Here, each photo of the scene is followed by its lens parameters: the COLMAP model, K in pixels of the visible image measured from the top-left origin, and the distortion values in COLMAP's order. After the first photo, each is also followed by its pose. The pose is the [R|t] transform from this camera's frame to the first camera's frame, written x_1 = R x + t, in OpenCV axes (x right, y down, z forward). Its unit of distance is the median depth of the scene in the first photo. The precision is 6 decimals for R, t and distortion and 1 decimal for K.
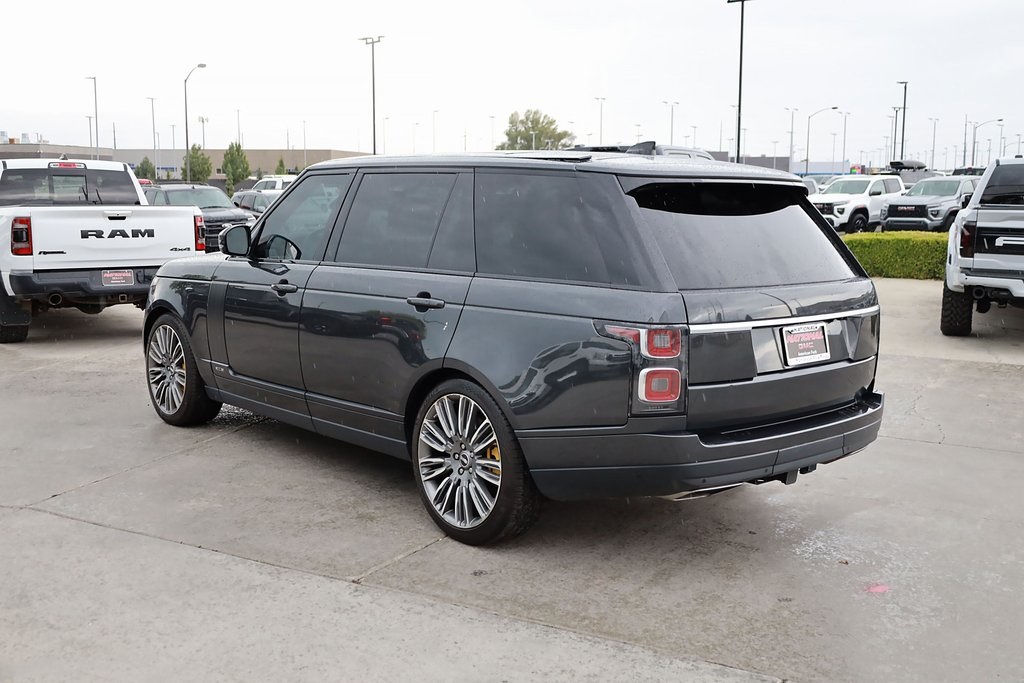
lens RADIAL K [[1086.8, 0, 512.0], [0, 1086.8, 341.5], [0, 0, 1]] dist [0.009422, -0.003951]
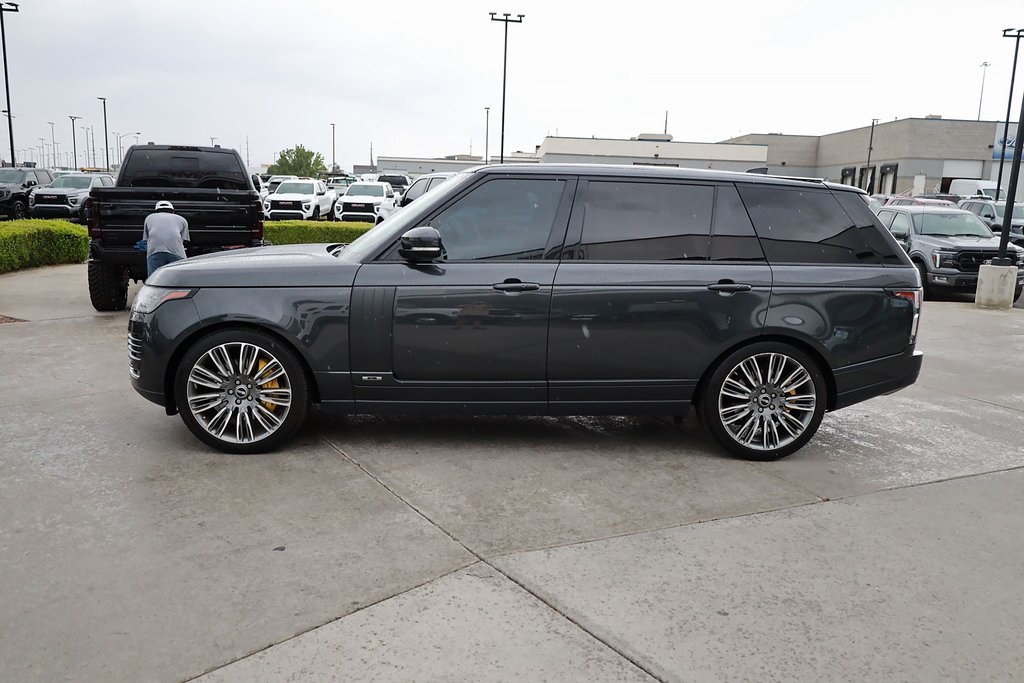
lens RADIAL K [[798.0, 0, 511.7], [0, 798.0, 303.7], [0, 0, 1]] dist [-0.005267, 0.002106]
pose [[0.562925, -0.080534, 0.822575, -0.933078], [0.072580, 0.996213, 0.047864, -0.075321], [-0.823315, 0.032758, 0.566639, 0.619711]]
